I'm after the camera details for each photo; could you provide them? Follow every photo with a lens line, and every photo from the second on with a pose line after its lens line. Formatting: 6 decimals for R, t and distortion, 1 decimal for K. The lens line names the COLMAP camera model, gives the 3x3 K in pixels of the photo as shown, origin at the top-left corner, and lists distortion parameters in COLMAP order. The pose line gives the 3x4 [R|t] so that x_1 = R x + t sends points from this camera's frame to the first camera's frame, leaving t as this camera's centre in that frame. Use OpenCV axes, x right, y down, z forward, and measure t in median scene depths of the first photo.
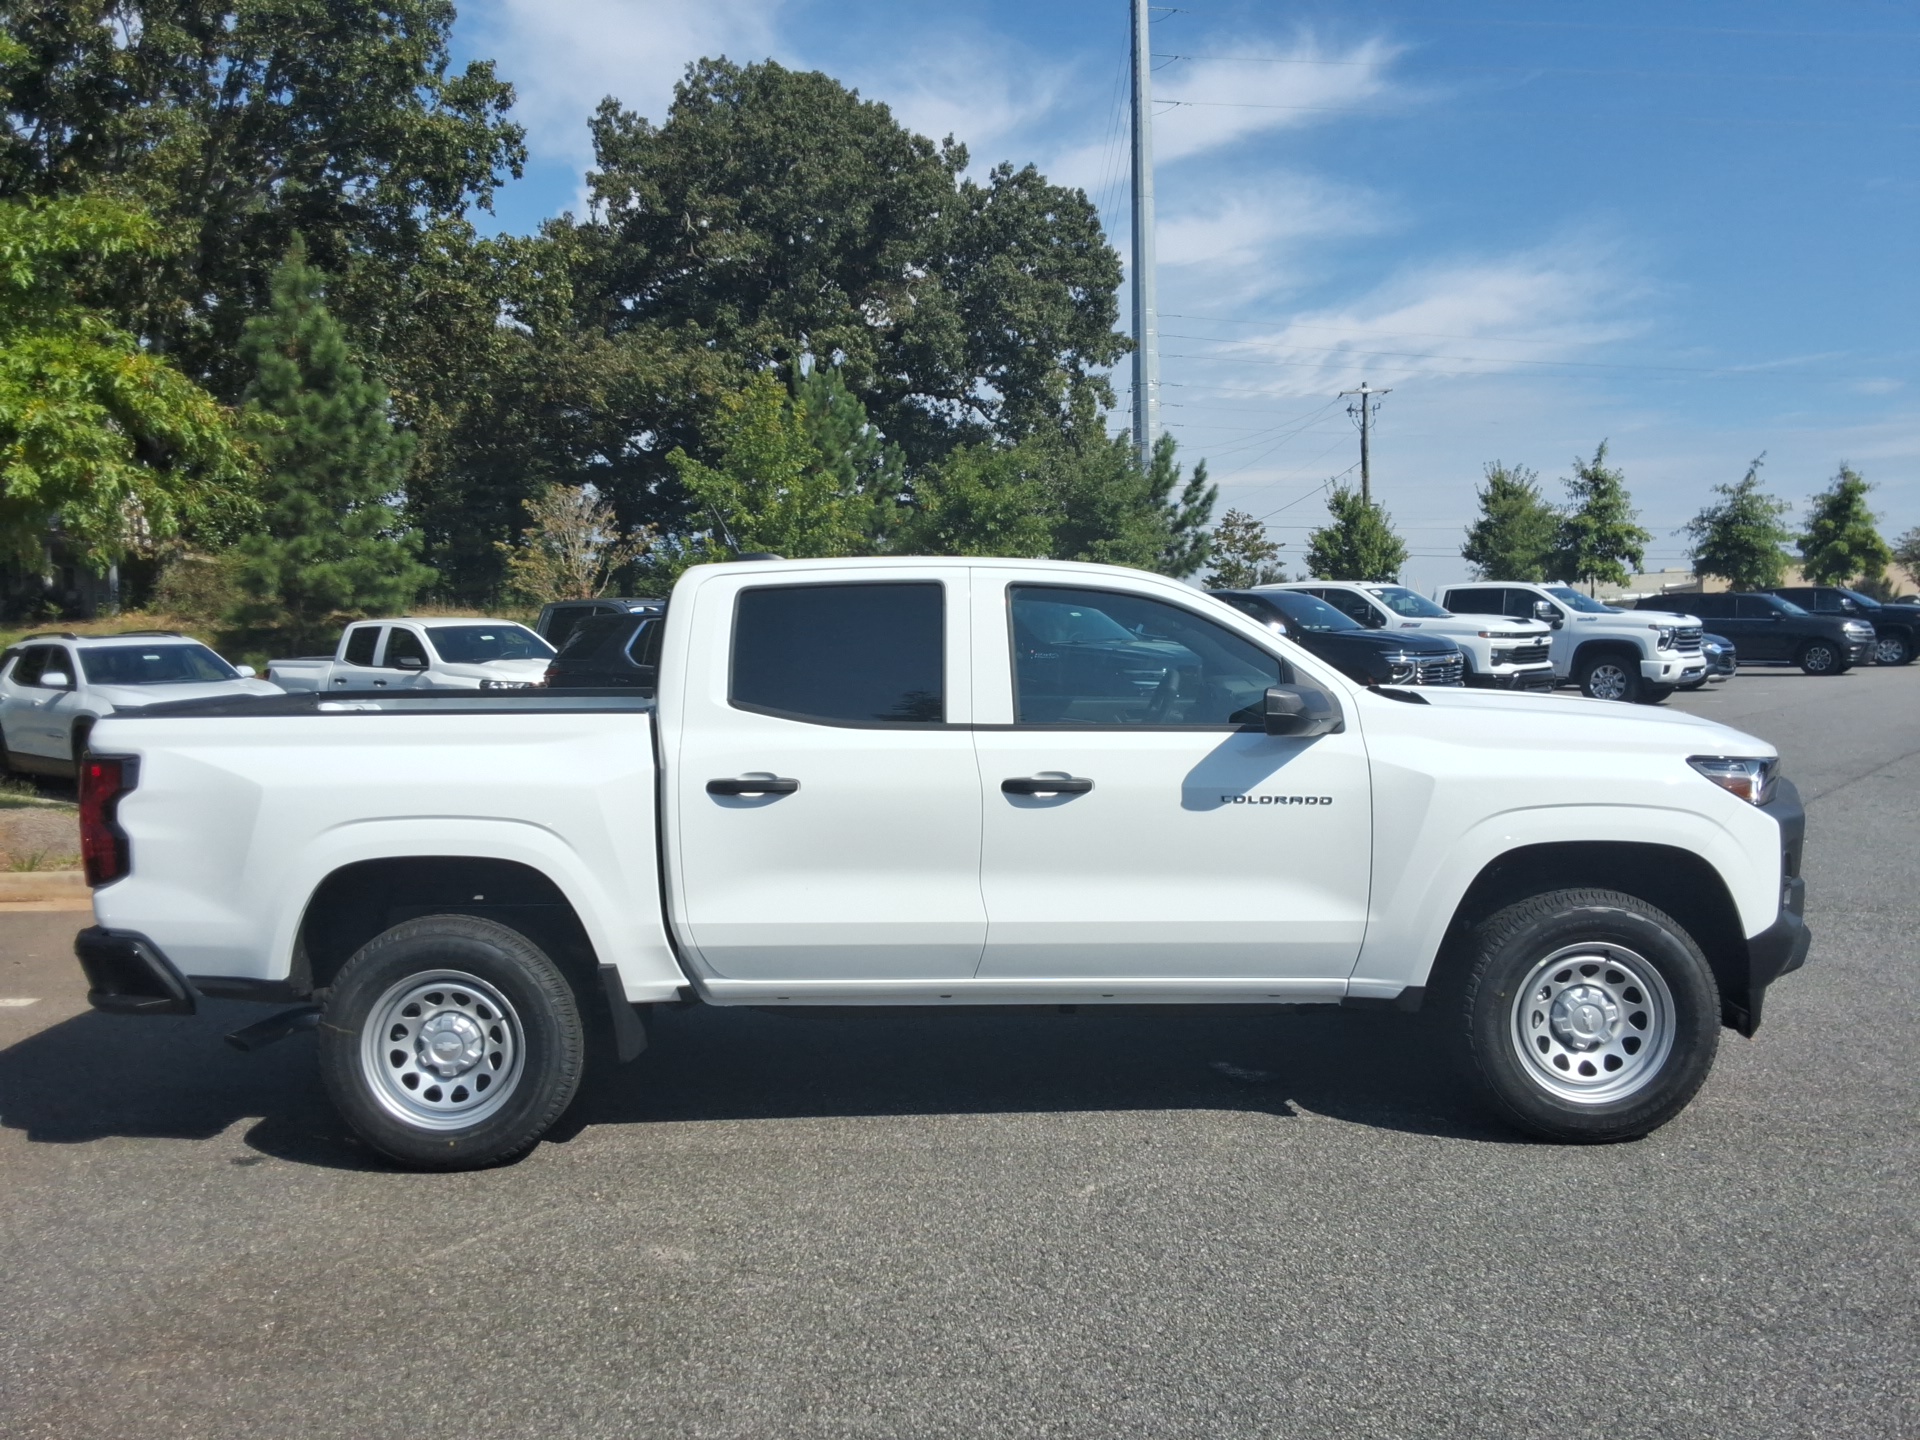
lens RADIAL K [[1544.9, 0, 958.8], [0, 1544.9, 767.6], [0, 0, 1]] dist [0.100152, -0.168231]
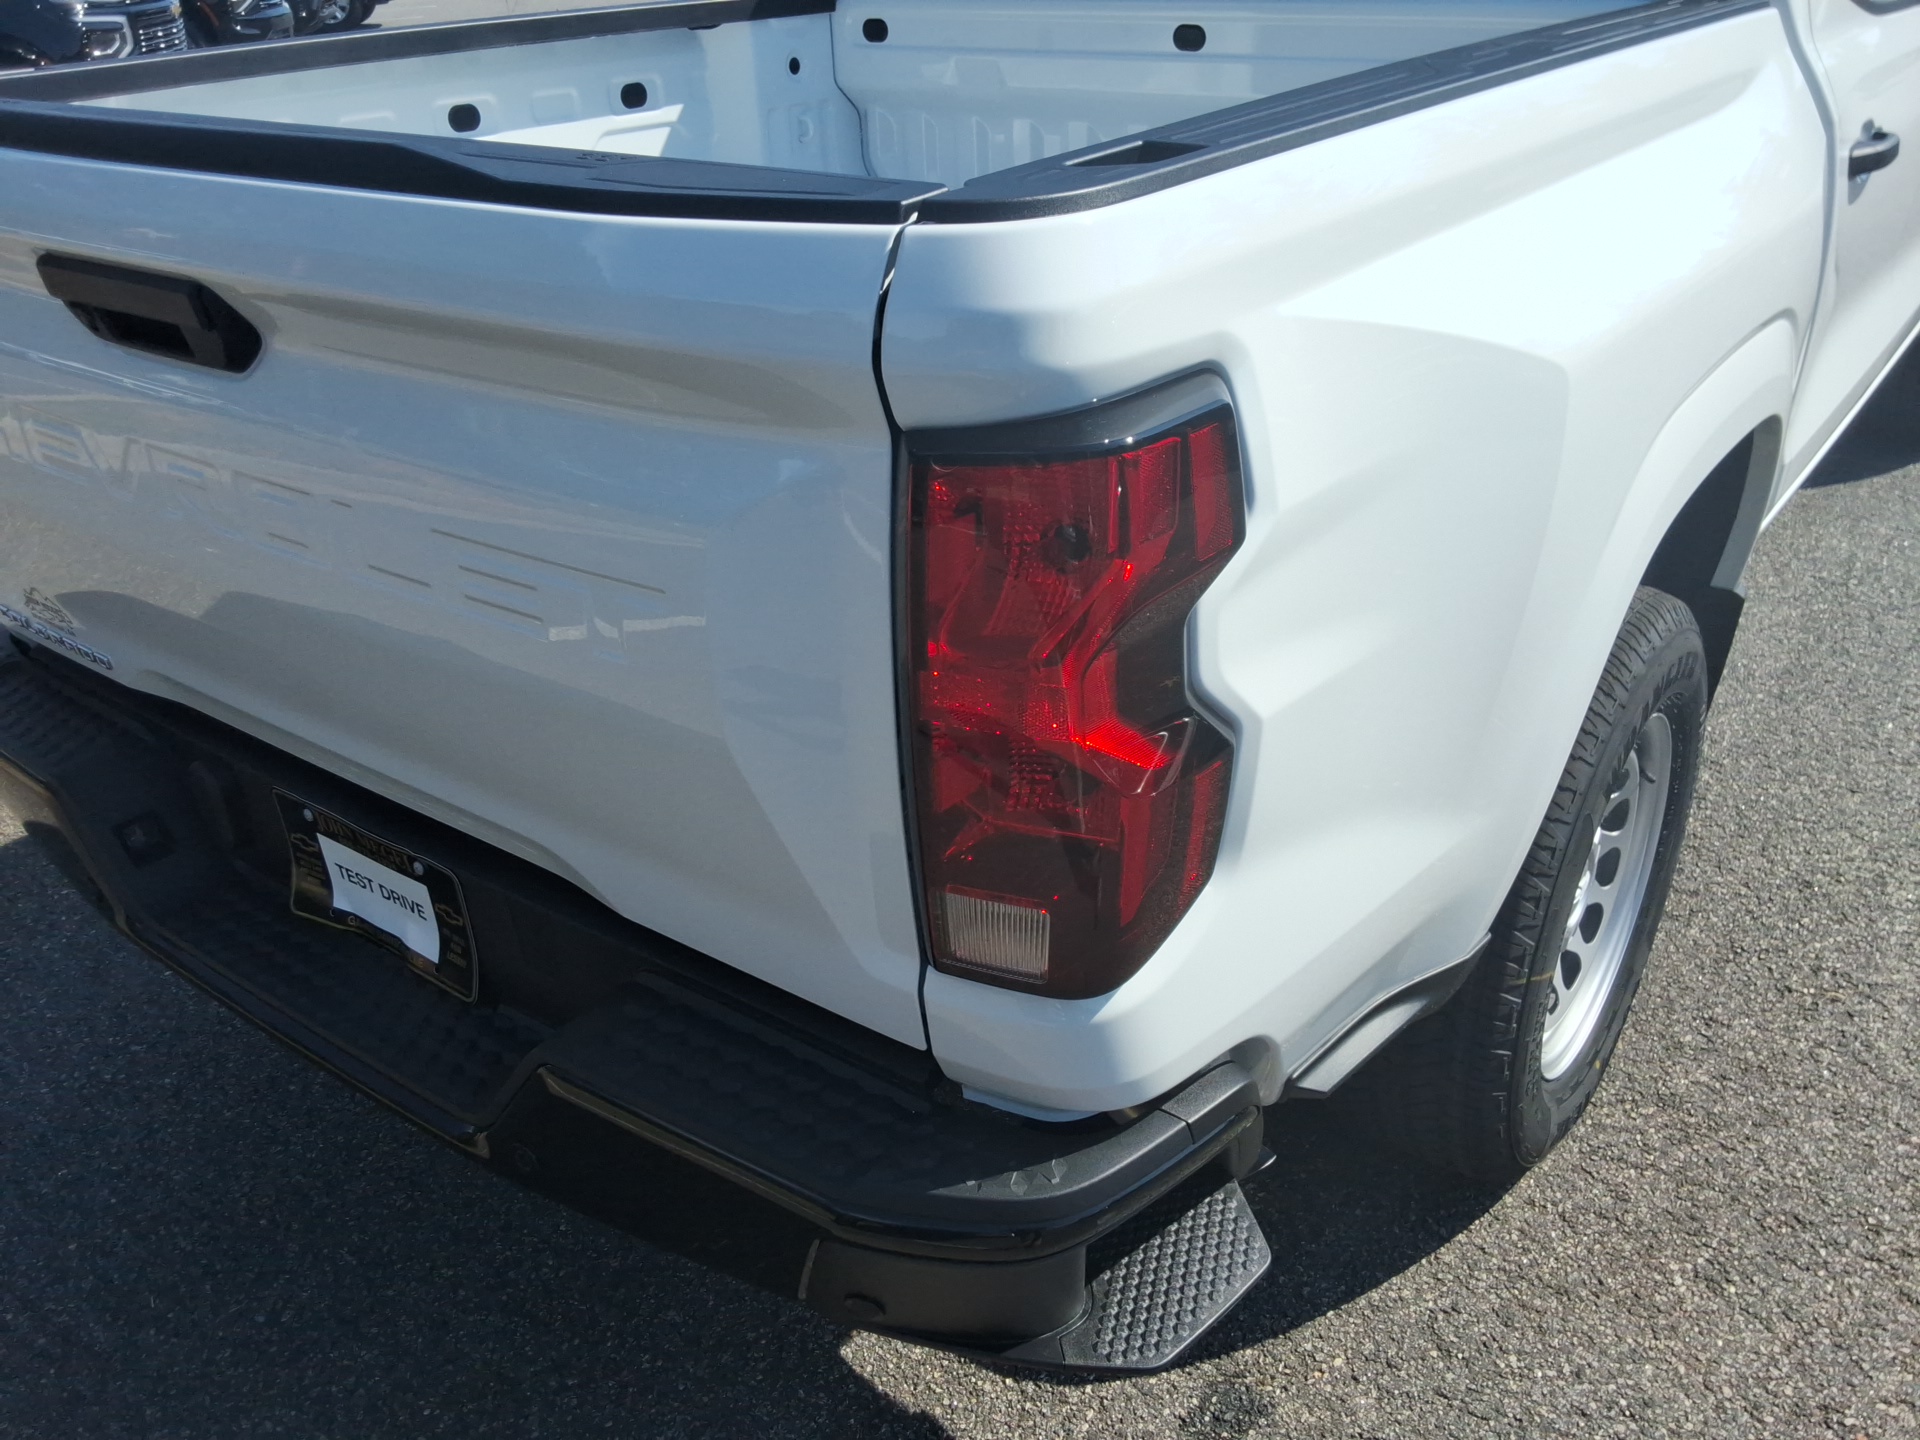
lens RADIAL K [[1544.9, 0, 980.3], [0, 1544.9, 737.4], [0, 0, 1]] dist [0.100152, -0.168231]
pose [[0.584688, -0.389954, 0.711390, -0.066853], [0.097084, 0.904229, 0.415867, -0.004953], [-0.805428, -0.174088, 0.566550, 0.083863]]
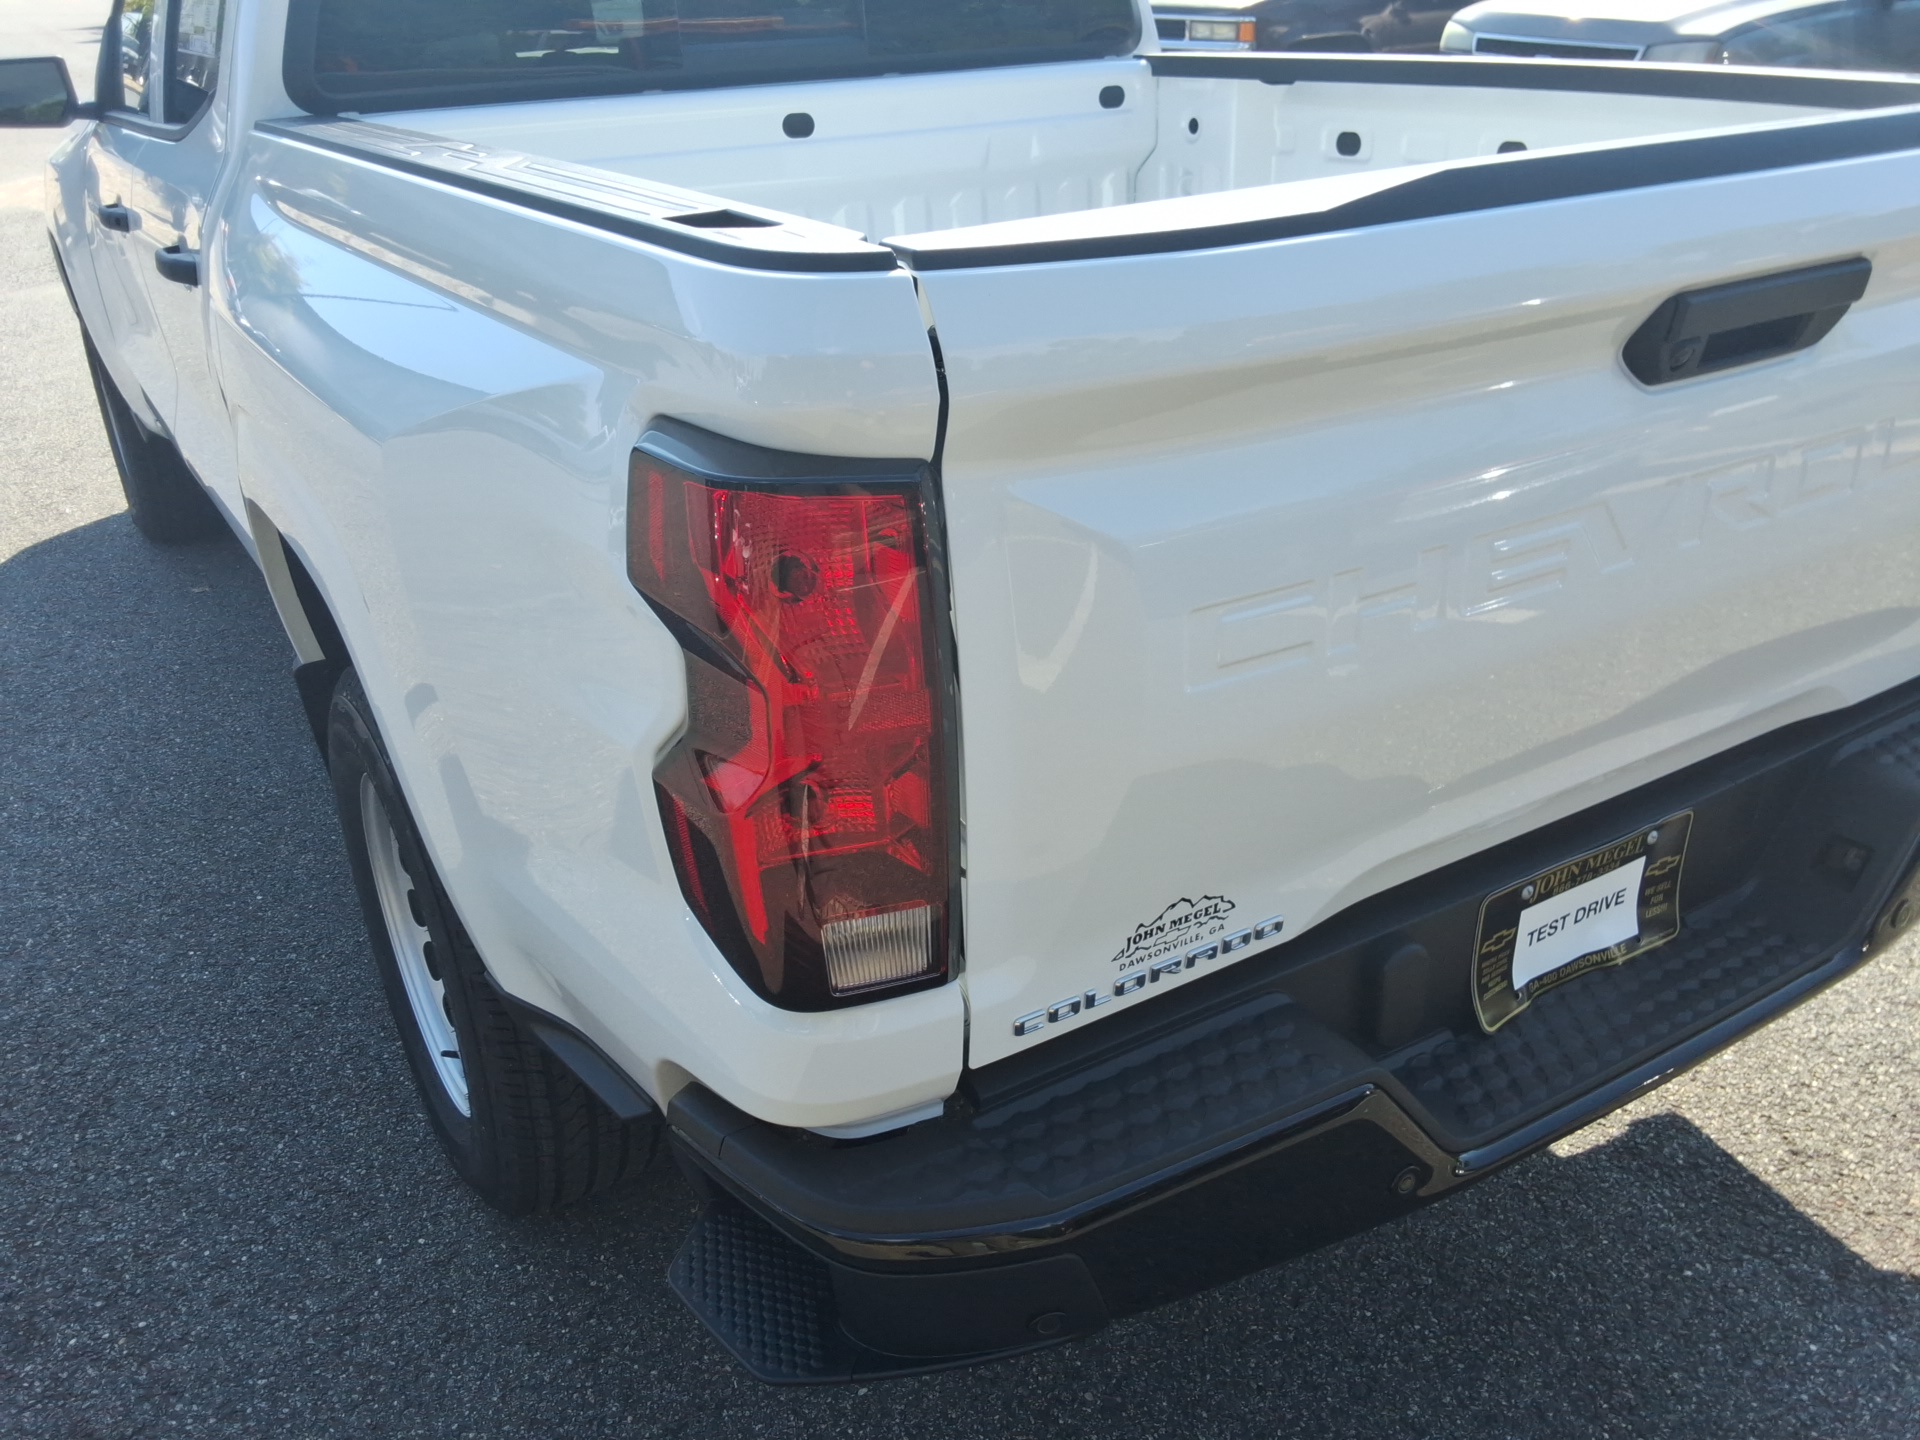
lens RADIAL K [[1544.9, 0, 966.6], [0, 1544.9, 739.8], [0, 0, 1]] dist [0.100152, -0.168231]
pose [[-0.538472, -0.335761, 0.772860, -0.069001], [0.126088, 0.874753, 0.467877, -0.009389], [-0.833156, 0.349387, -0.428695, 0.133608]]
